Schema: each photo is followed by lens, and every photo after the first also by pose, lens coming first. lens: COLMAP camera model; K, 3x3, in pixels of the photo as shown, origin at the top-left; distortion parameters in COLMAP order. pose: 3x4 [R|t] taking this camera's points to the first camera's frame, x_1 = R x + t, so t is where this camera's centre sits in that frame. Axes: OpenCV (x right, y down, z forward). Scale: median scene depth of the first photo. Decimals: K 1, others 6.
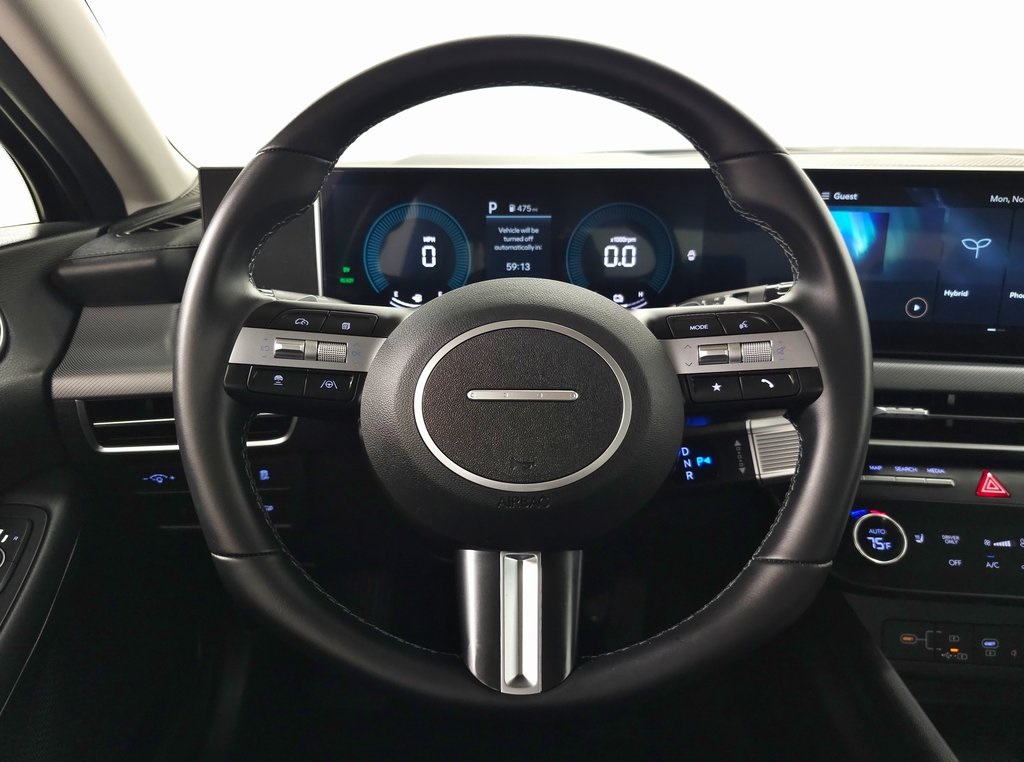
lens RADIAL K [[712.7, 0, 495.7], [0, 712.7, 380.7], [0, 0, 1]] dist [0.039653, -0.042096]
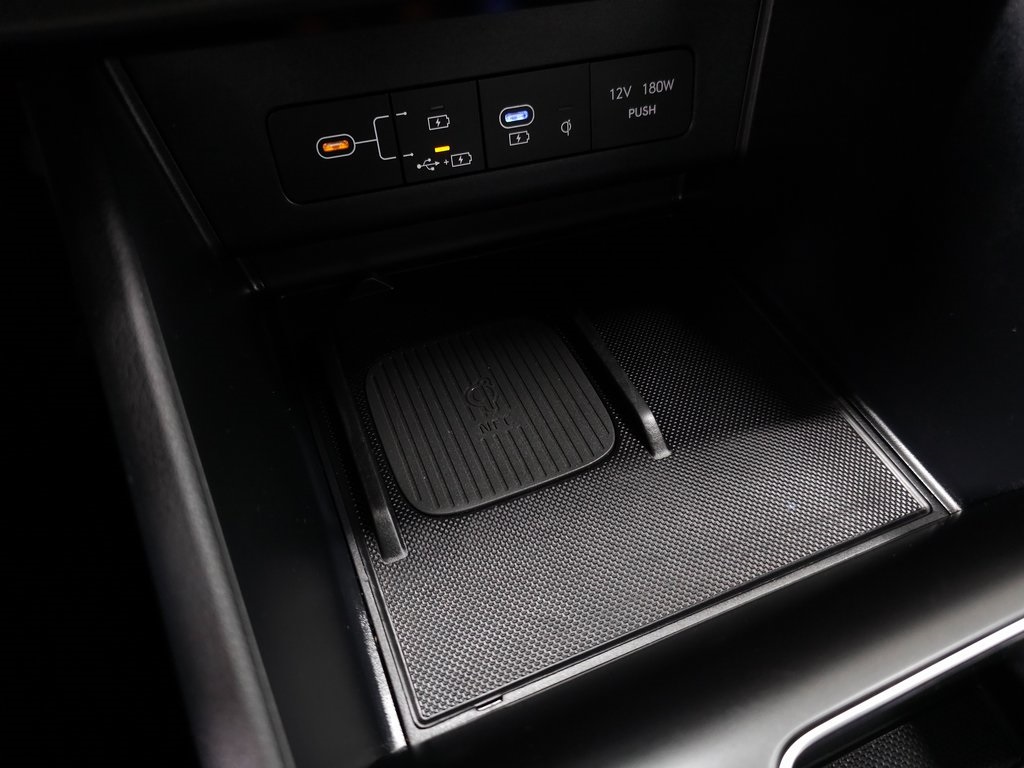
lens RADIAL K [[712.7, 0, 522.9], [0, 712.7, 379.8], [0, 0, 1]] dist [0.039653, -0.042096]
pose [[0.913605, -0.313682, 0.258707, 0.574423], [0.078889, 0.760923, 0.644028, 0.226042], [-0.398876, -0.567978, 0.719929, 0.647329]]
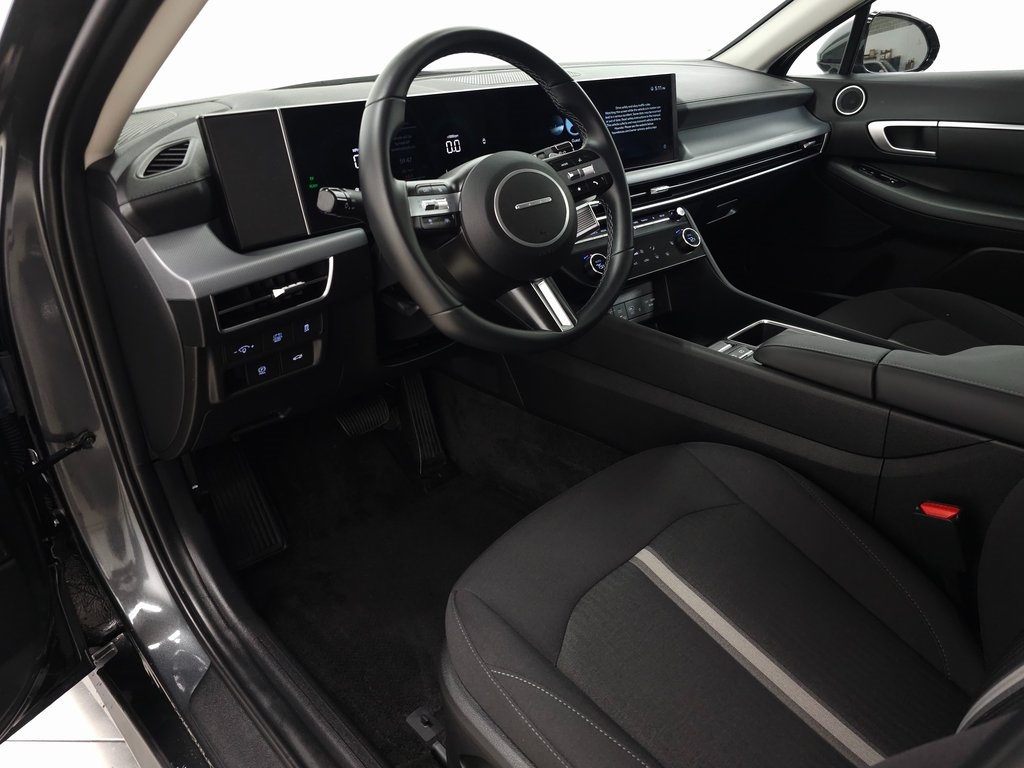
lens RADIAL K [[712.7, 0, 523.0], [0, 712.7, 389.3], [0, 0, 1]] dist [0.039653, -0.042096]
pose [[0.708179, -0.337183, 0.620315, -1.028629], [0.259279, 0.941404, 0.215713, 0.051640], [-0.656702, 0.008071, 0.754107, -0.429438]]
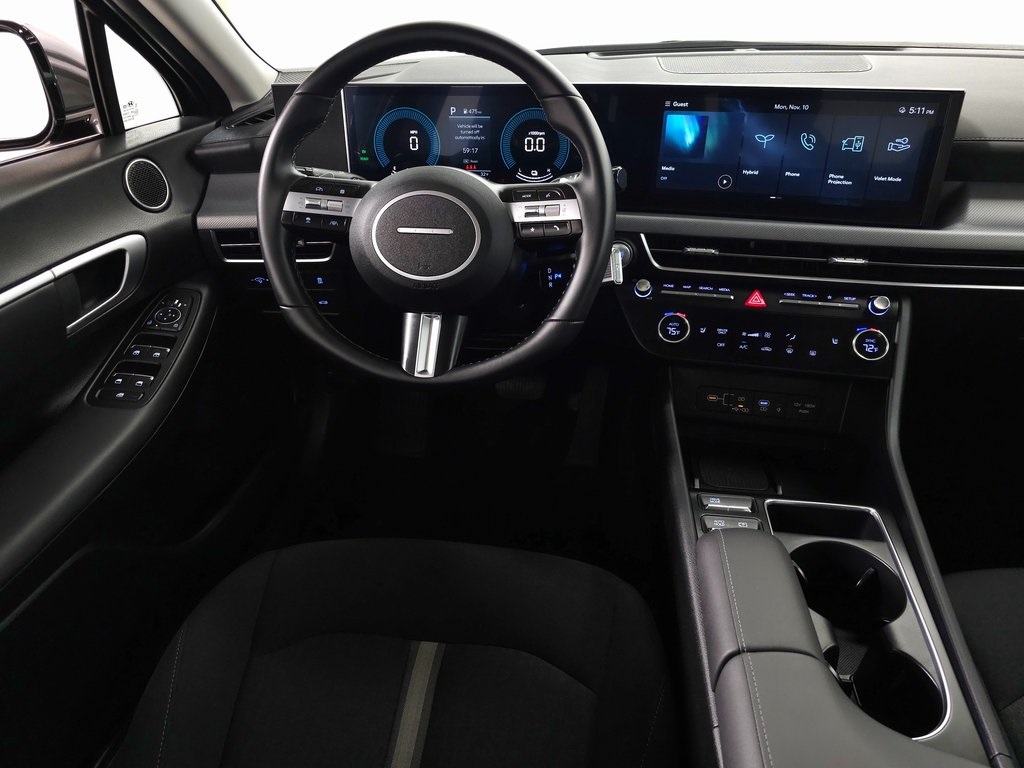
lens RADIAL K [[712.7, 0, 503.8], [0, 712.7, 389.3], [0, 0, 1]] dist [0.039653, -0.042096]
pose [[0.990584, 0.049951, -0.127467, 0.348137], [-0.022052, 0.977121, 0.211539, 0.017578], [0.135118, -0.206736, 0.969022, -0.643155]]
